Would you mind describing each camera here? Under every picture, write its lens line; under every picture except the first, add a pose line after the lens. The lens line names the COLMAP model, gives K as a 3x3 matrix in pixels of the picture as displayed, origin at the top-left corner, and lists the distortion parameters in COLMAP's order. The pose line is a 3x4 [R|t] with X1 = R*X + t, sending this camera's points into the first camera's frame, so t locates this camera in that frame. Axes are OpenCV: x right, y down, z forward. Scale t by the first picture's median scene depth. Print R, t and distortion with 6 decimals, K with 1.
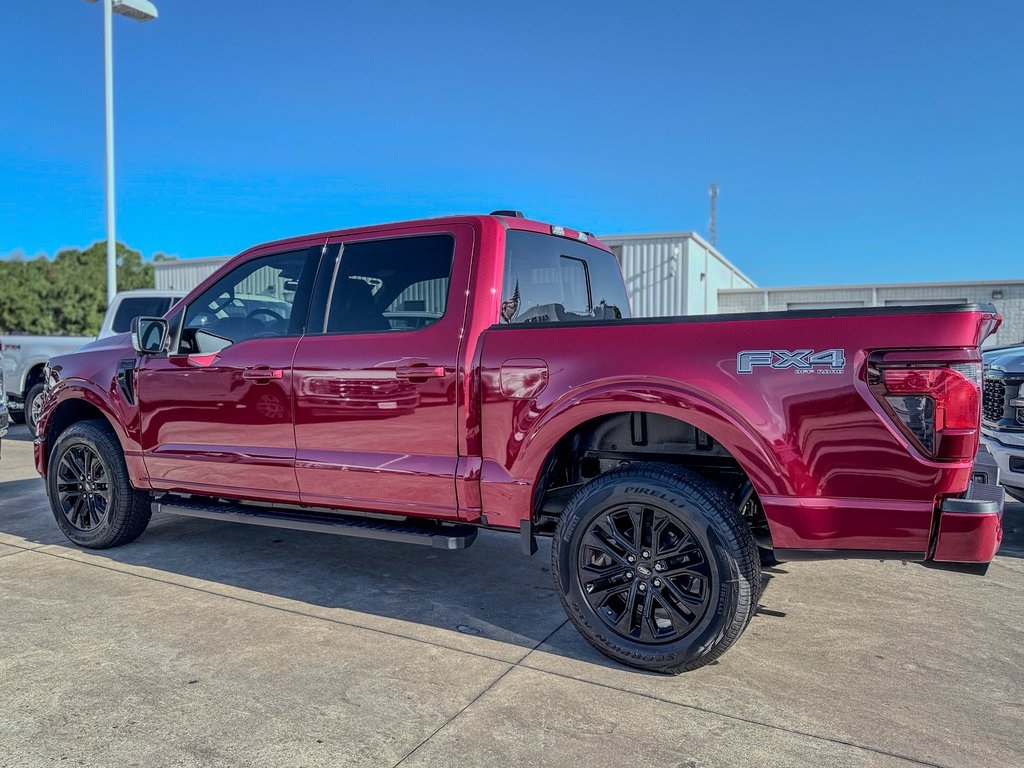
lens RADIAL K [[782.2, 0, 509.4], [0, 782.2, 386.0], [0, 0, 1]] dist [0.011036, 0.000945]
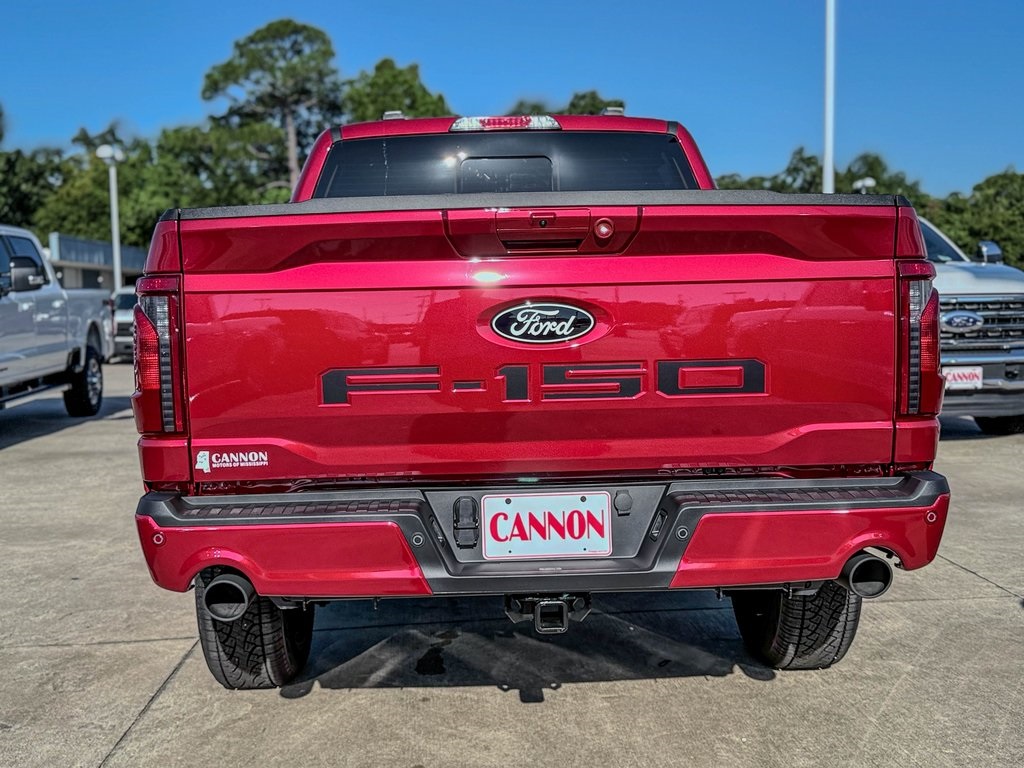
lens RADIAL K [[1132.4, 0, 512.0], [0, 1132.4, 384.0], [0, 0, 1]] dist [0.053836, -0.039627]
pose [[0.541253, 0.047382, -0.839524, 1.039054], [-0.019197, 0.998847, 0.043998, -0.002418], [0.840641, -0.007697, 0.541539, 0.470702]]
